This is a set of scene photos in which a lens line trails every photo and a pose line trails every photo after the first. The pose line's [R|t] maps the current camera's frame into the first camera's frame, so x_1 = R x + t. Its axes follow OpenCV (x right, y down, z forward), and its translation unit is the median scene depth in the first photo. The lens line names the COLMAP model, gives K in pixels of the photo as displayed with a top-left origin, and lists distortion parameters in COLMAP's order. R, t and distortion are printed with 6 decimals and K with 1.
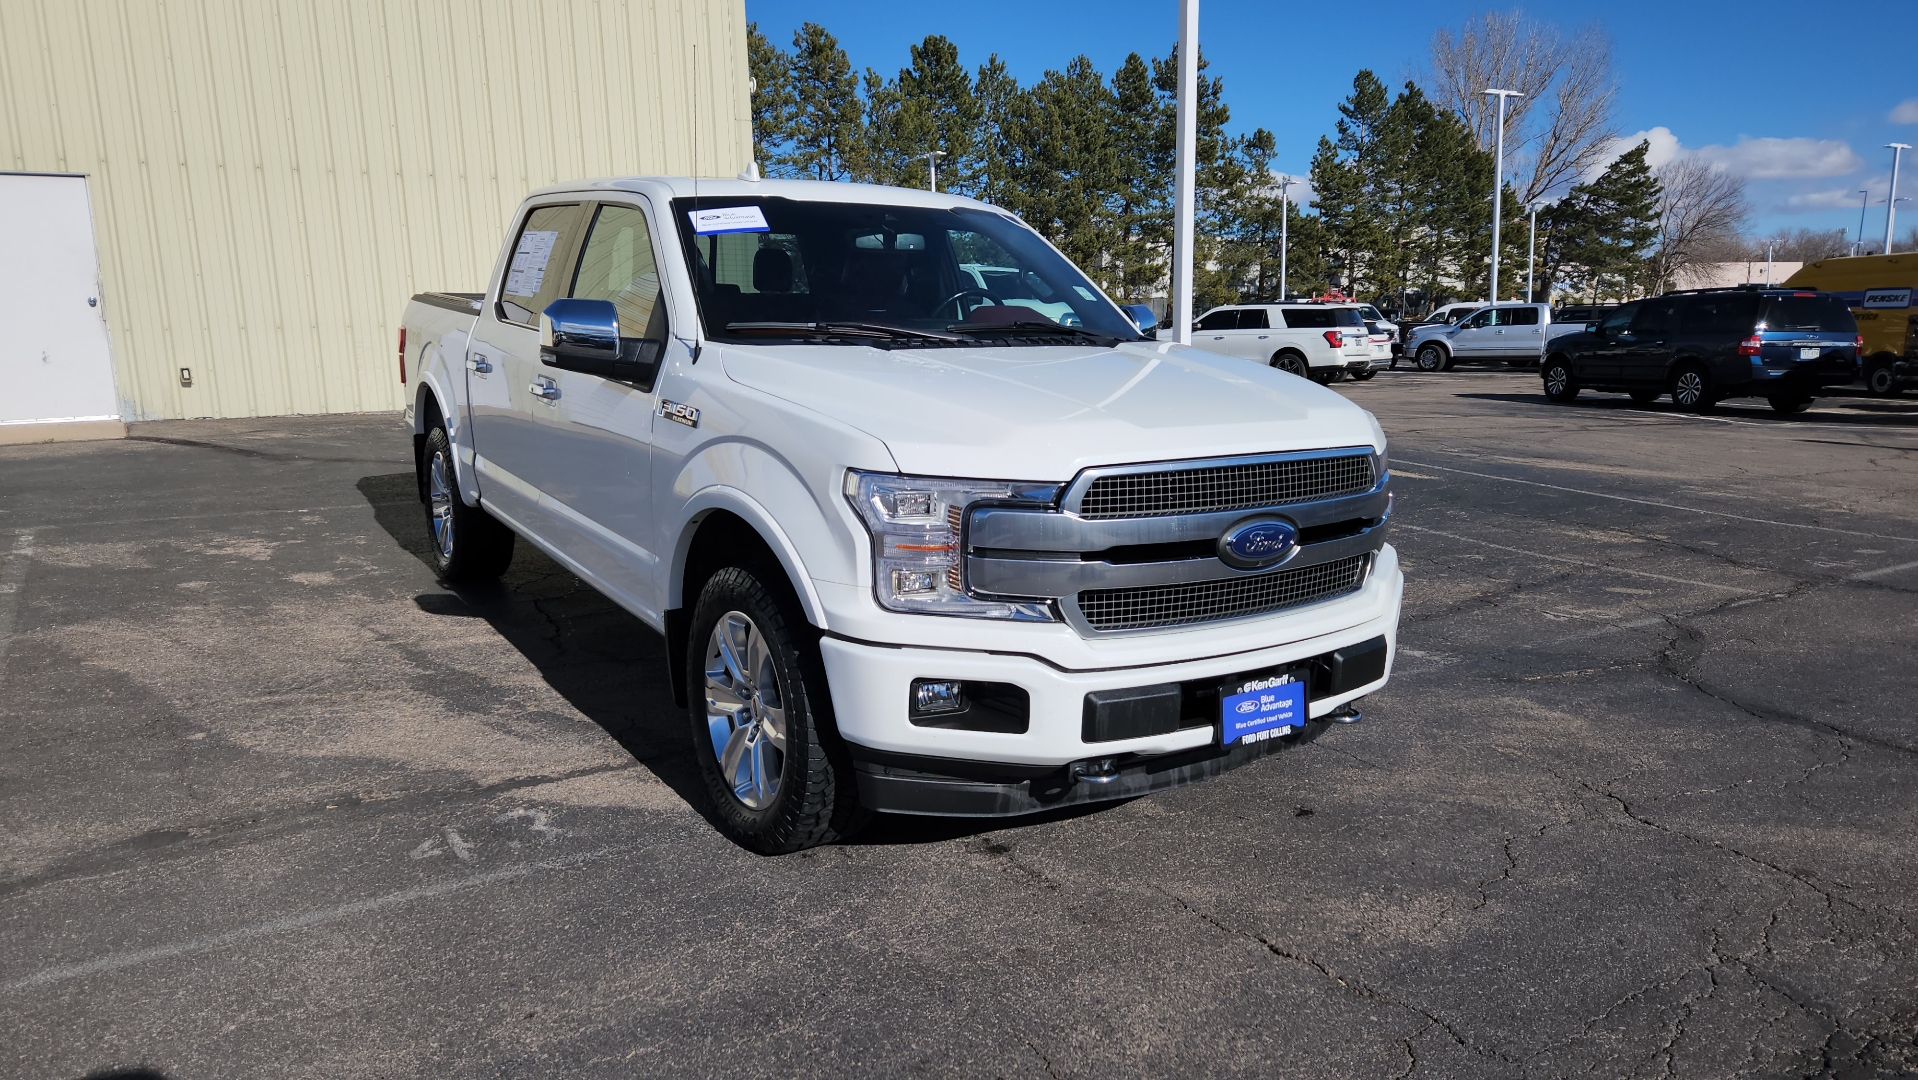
lens RADIAL K [[1273.5, 0, 930.5], [0, 1273.5, 563.5], [0, 0, 1]] dist [0.079814, -0.063796]
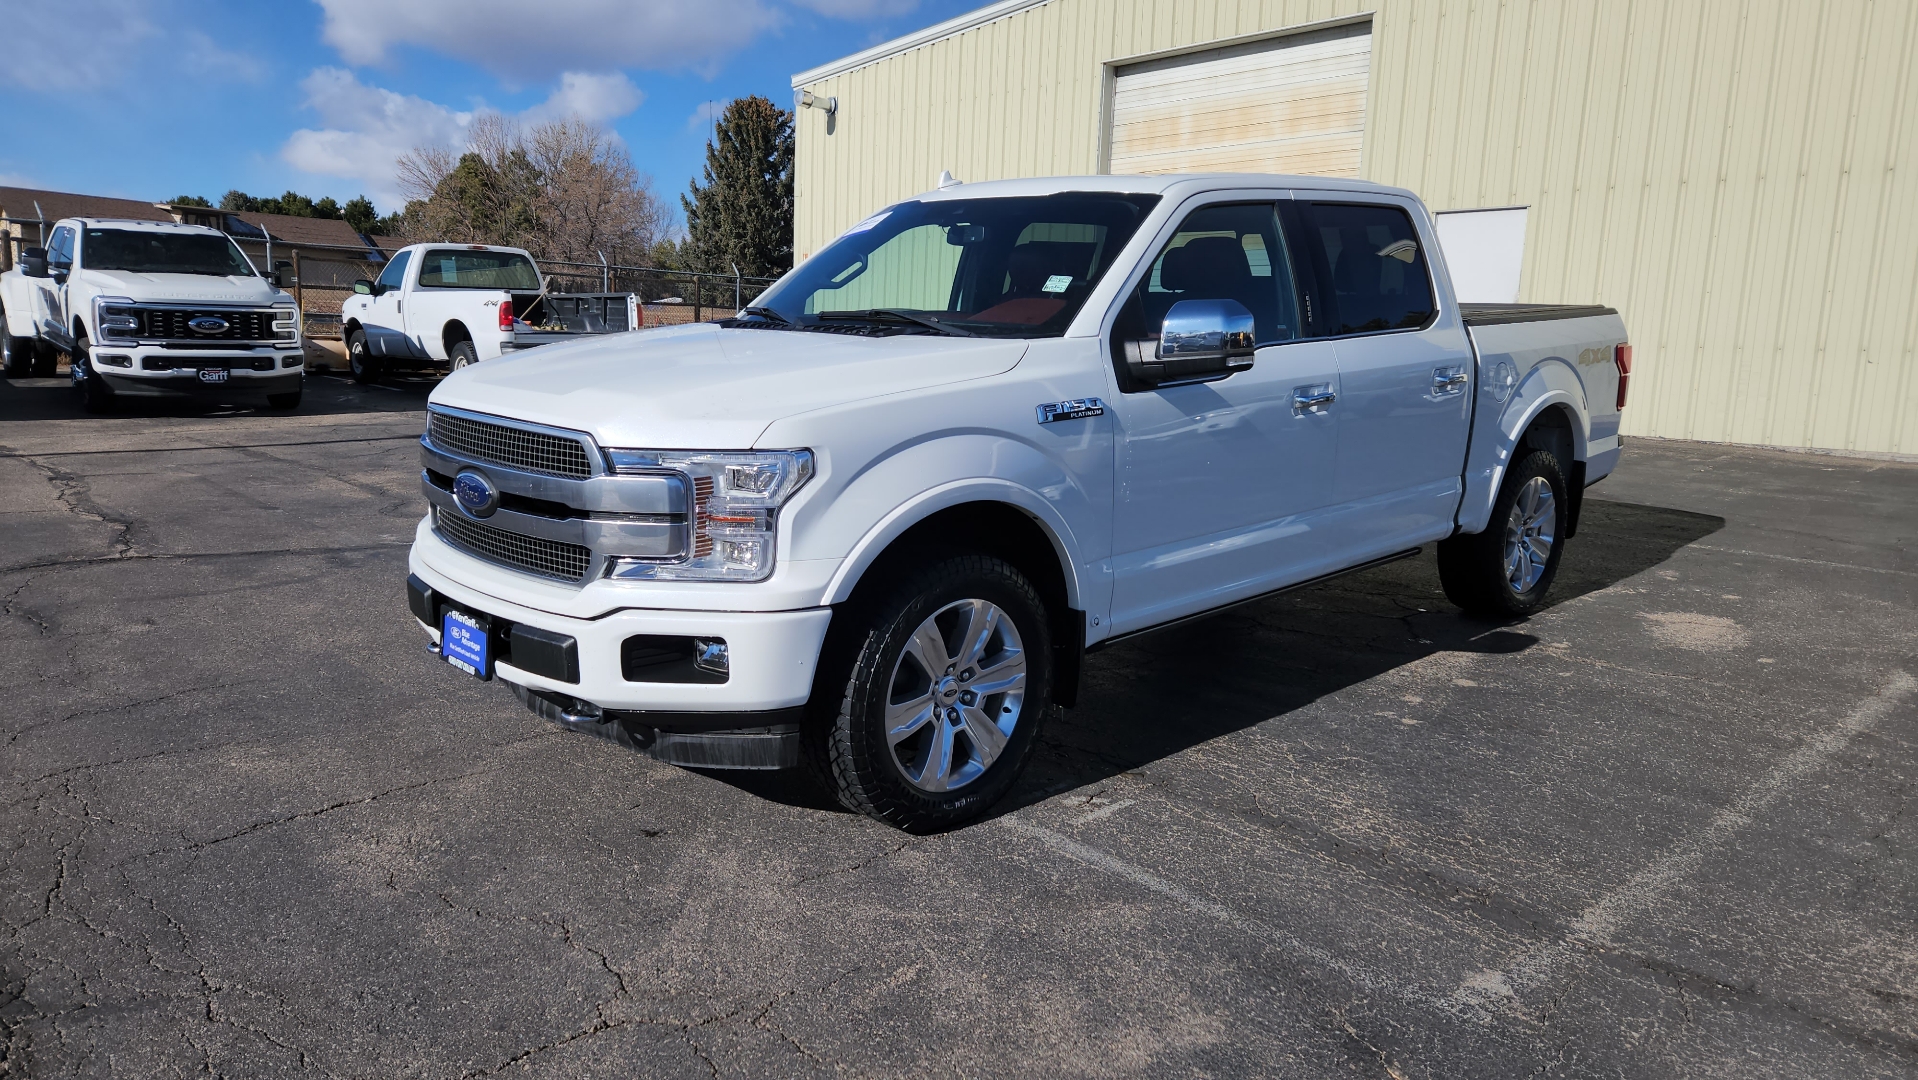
lens RADIAL K [[1274.9, 0, 932.3], [0, 1274.9, 545.5], [0, 0, 1]] dist [0.075604, -0.057925]
pose [[0.190420, 0.182853, -0.964523, 0.351324], [-0.219111, 0.965632, 0.139805, -0.053477], [0.956938, 0.184716, 0.223941, 0.281538]]
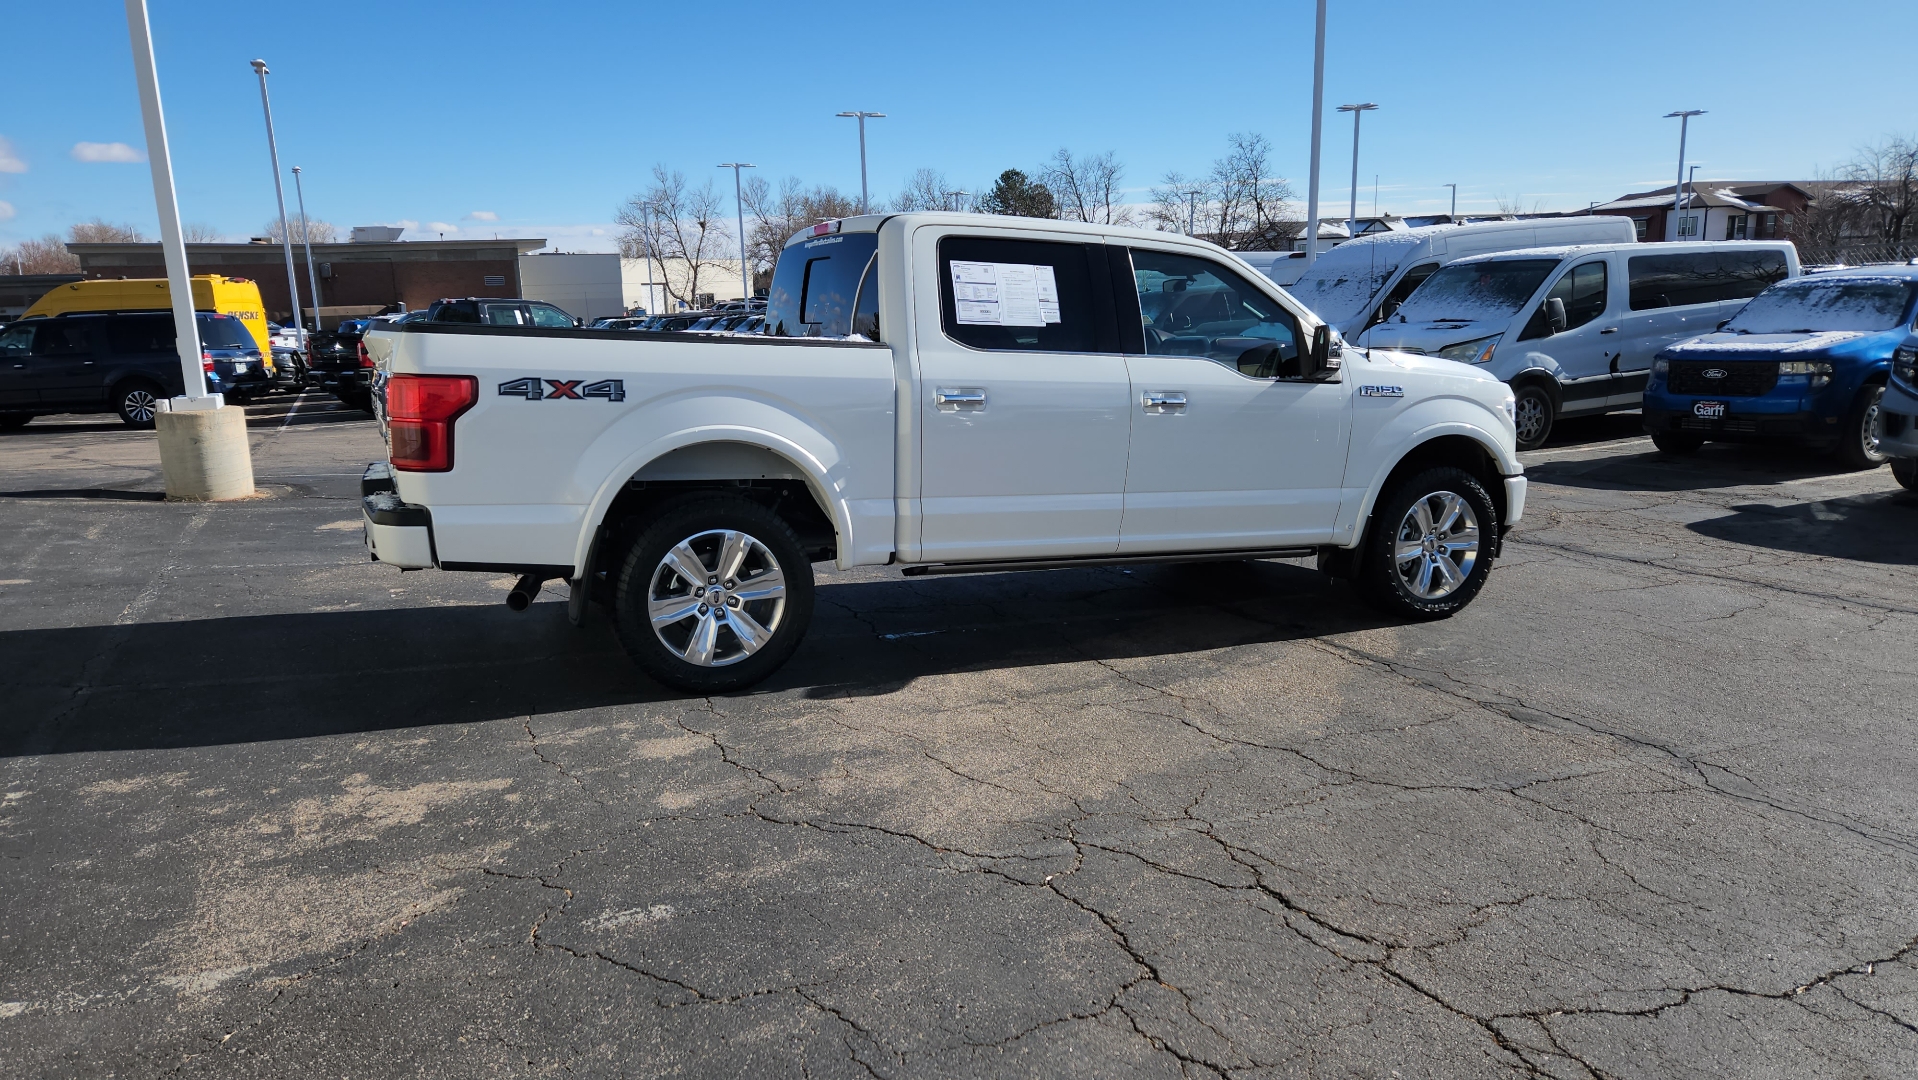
lens RADIAL K [[1274.9, 0, 920.3], [0, 1274.9, 544.6], [0, 0, 1]] dist [0.075604, -0.057925]
pose [[0.148470, -0.175778, 0.973169, -0.564957], [0.202752, 0.968582, 0.144017, -0.083200], [-0.967909, 0.175930, 0.179445, 0.381369]]
